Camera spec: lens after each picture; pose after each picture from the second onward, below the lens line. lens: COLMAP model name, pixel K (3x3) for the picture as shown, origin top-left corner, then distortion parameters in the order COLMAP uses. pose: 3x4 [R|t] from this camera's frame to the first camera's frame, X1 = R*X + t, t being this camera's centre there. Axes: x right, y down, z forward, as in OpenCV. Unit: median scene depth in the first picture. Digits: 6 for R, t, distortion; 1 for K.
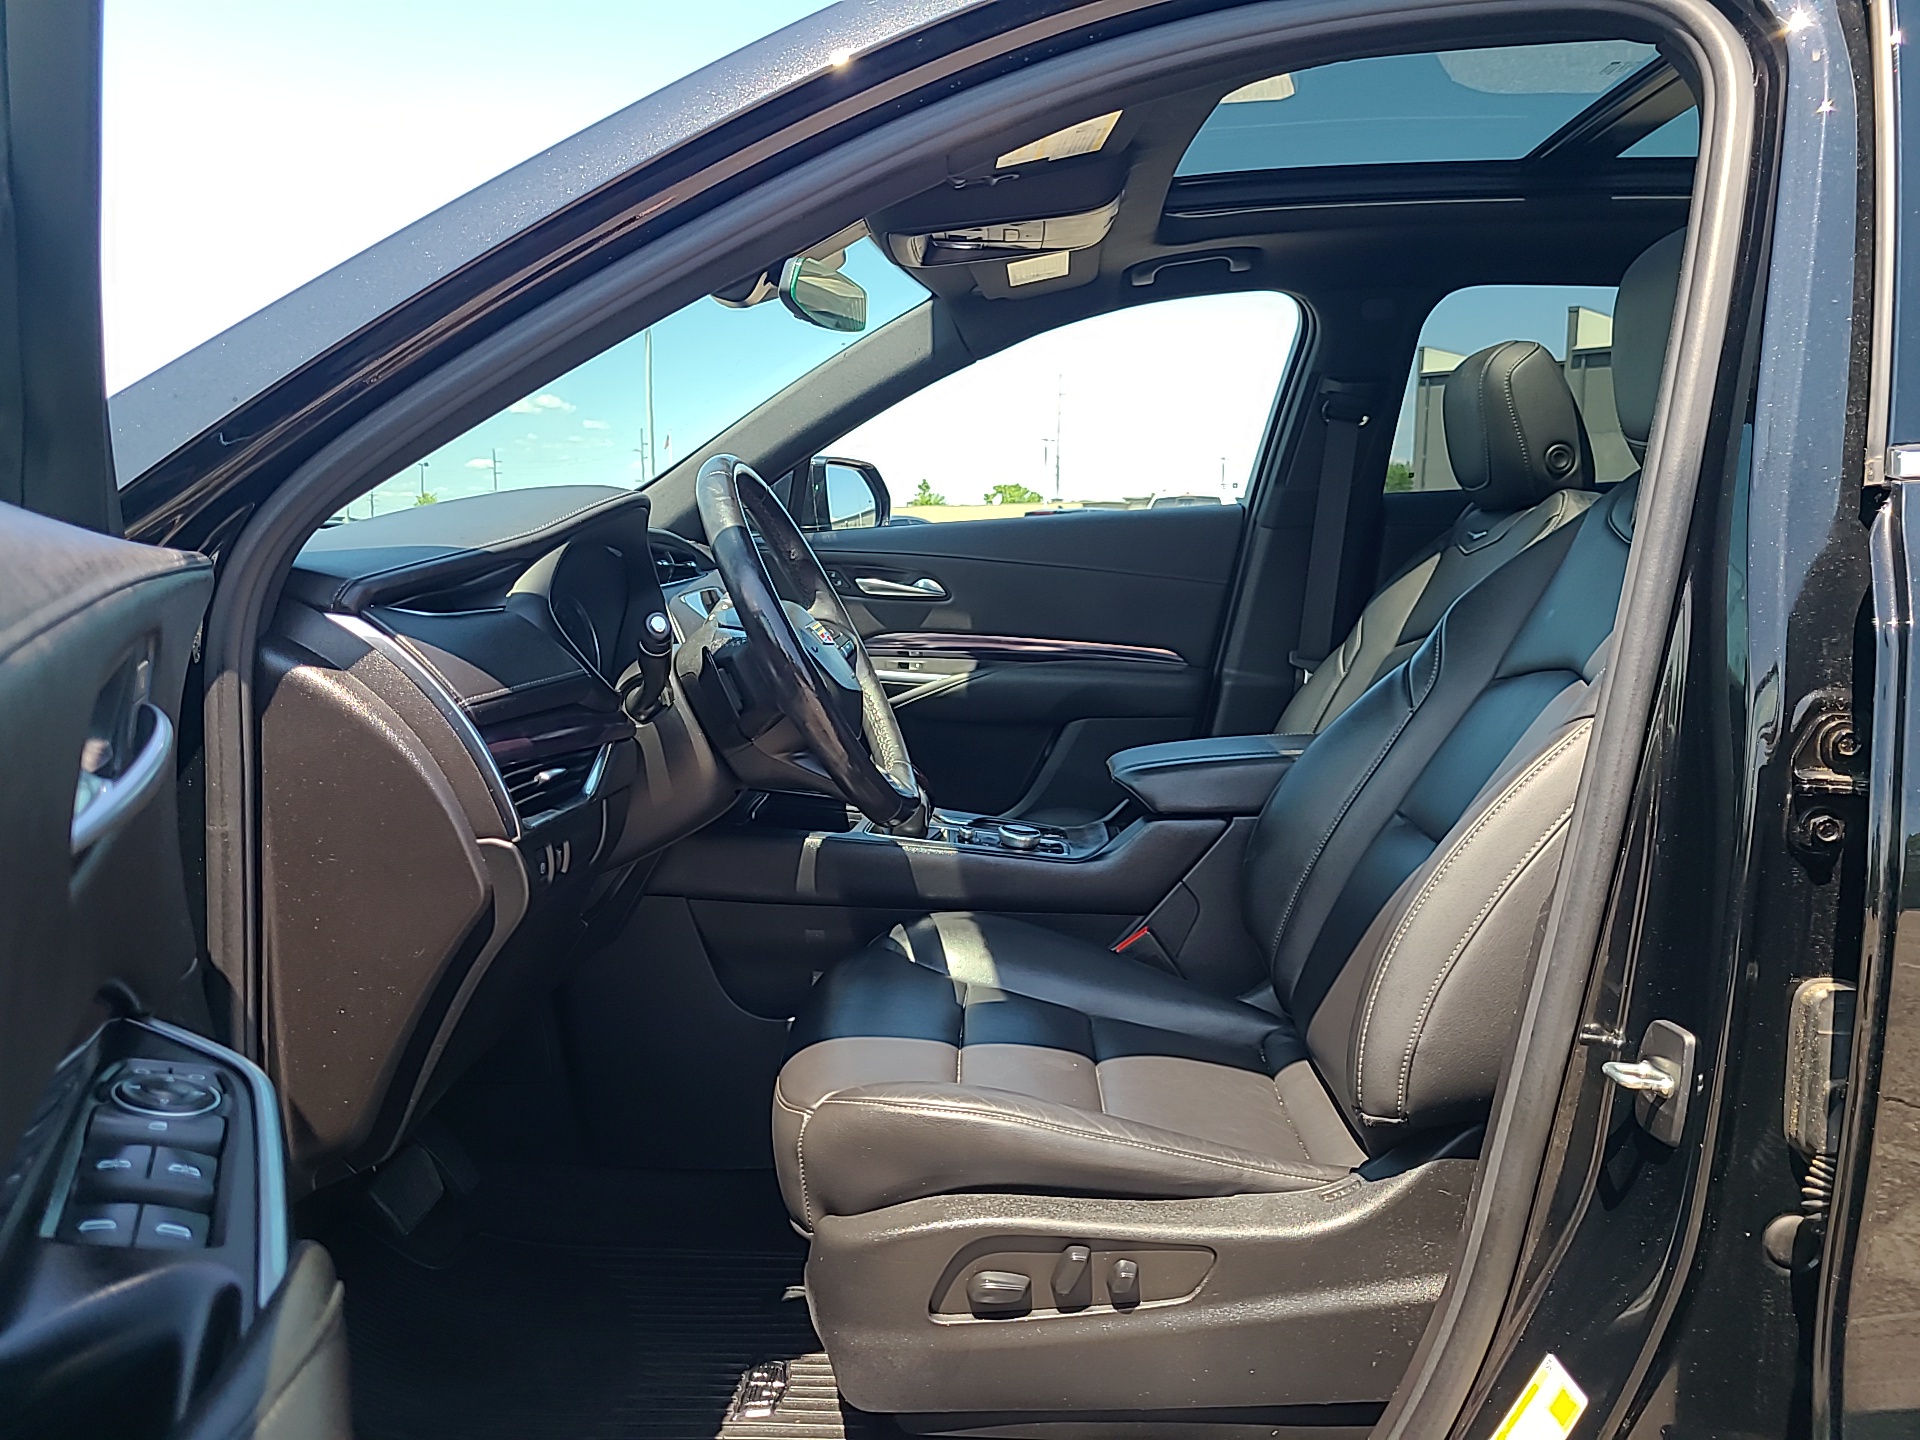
lens RADIAL K [[1460.5, 0, 960.0], [0, 1460.5, 720.0], [0, 0, 1]] dist [0.008953, 0.001190]
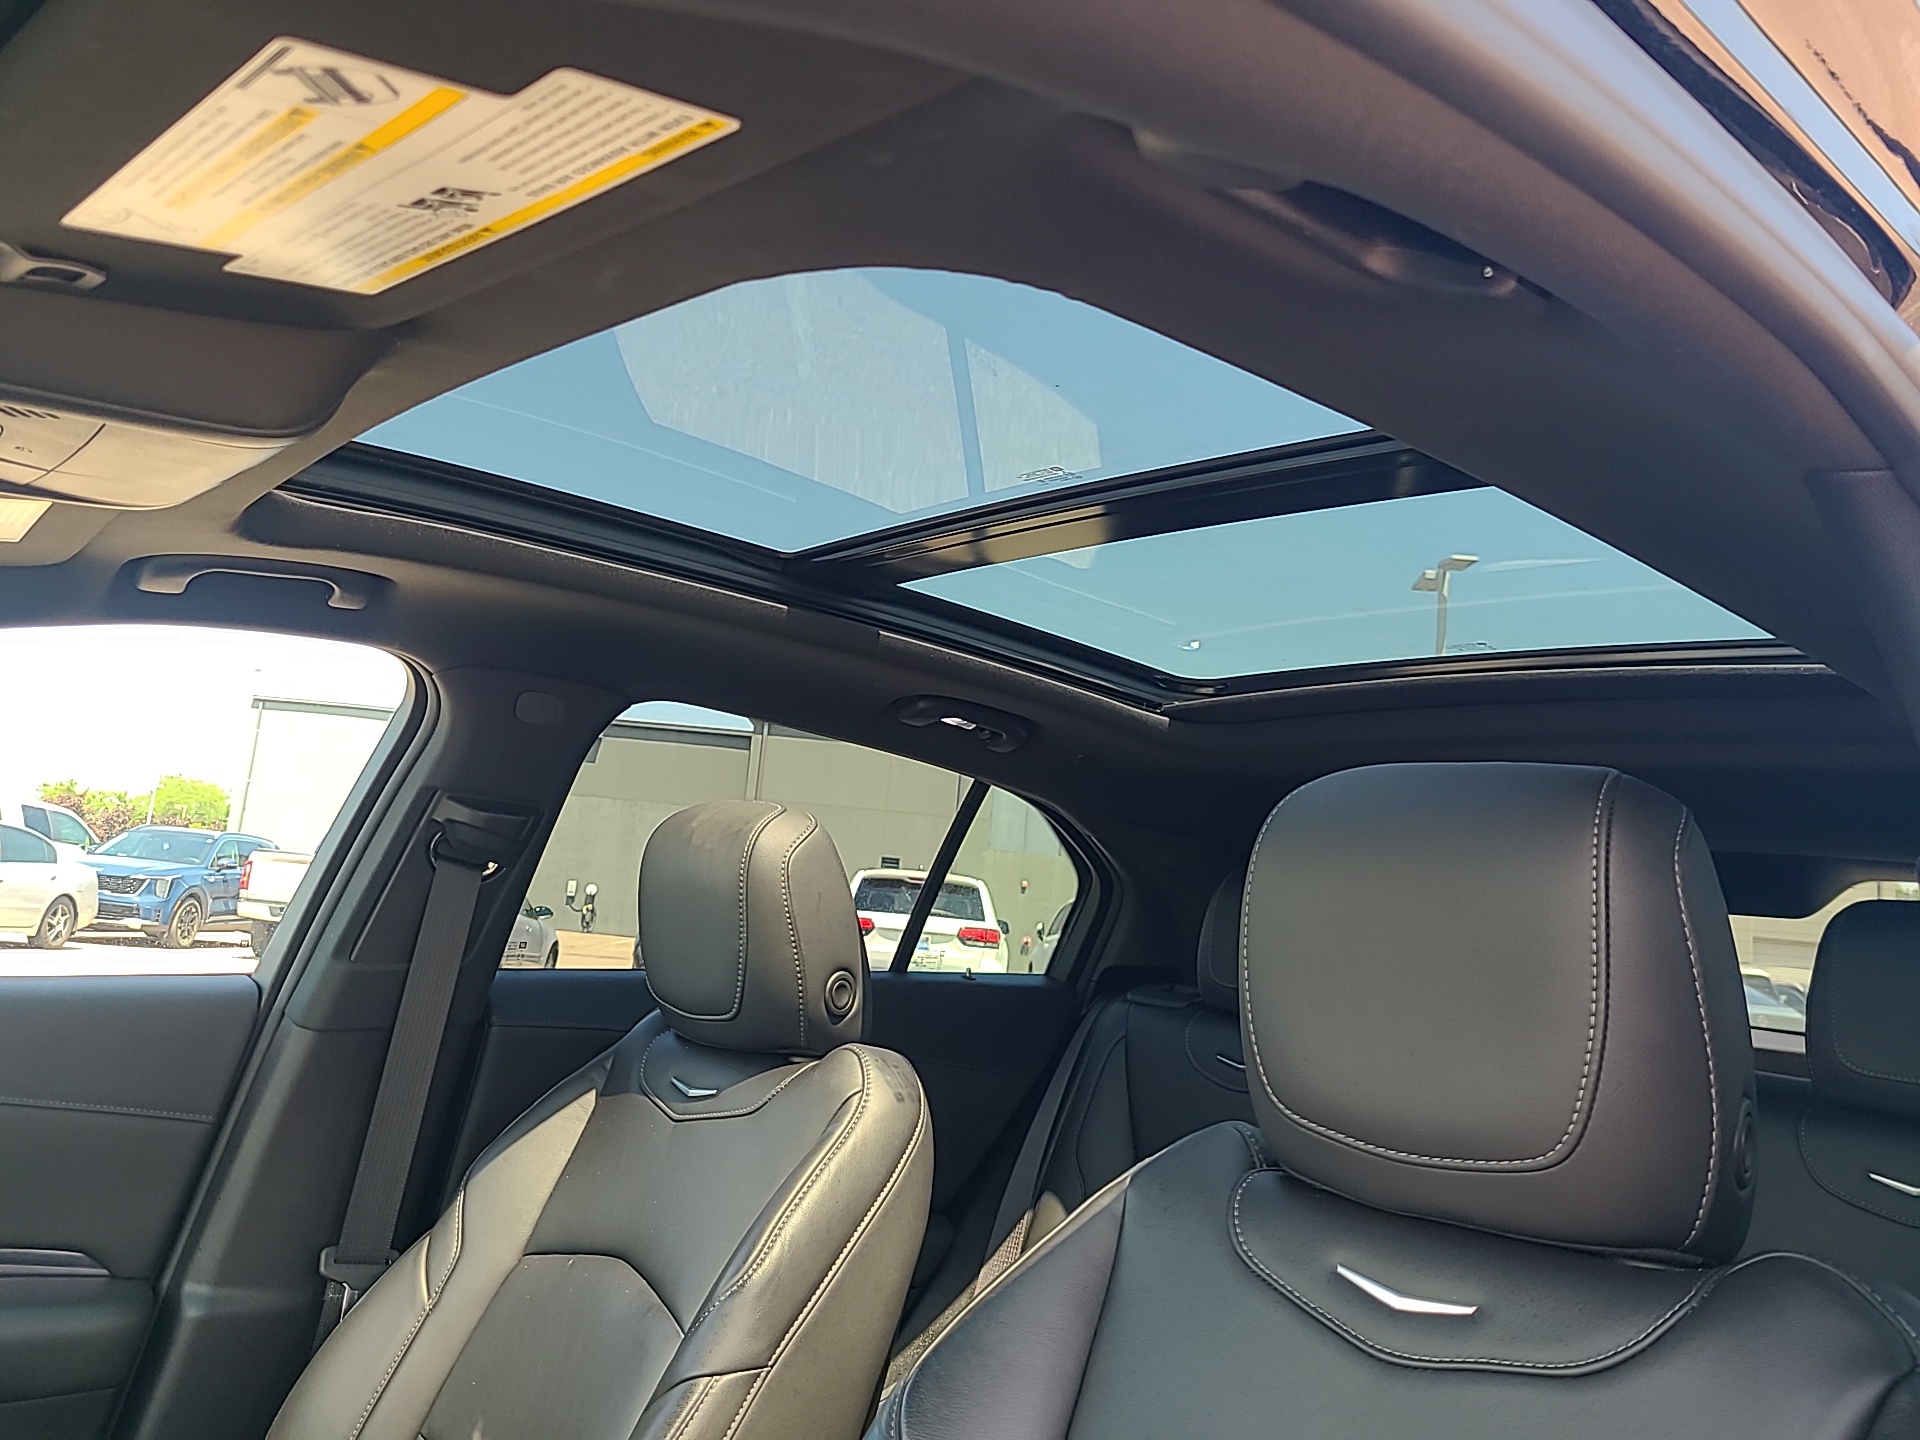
lens RADIAL K [[1460.5, 0, 960.0], [0, 1460.5, 720.0], [0, 0, 1]] dist [0.008953, 0.001190]
pose [[0.720105, 0.167672, 0.673301, -0.017371], [-0.010941, 0.972987, -0.230601, -0.123324], [-0.693778, 0.158691, 0.702488, 0.399685]]
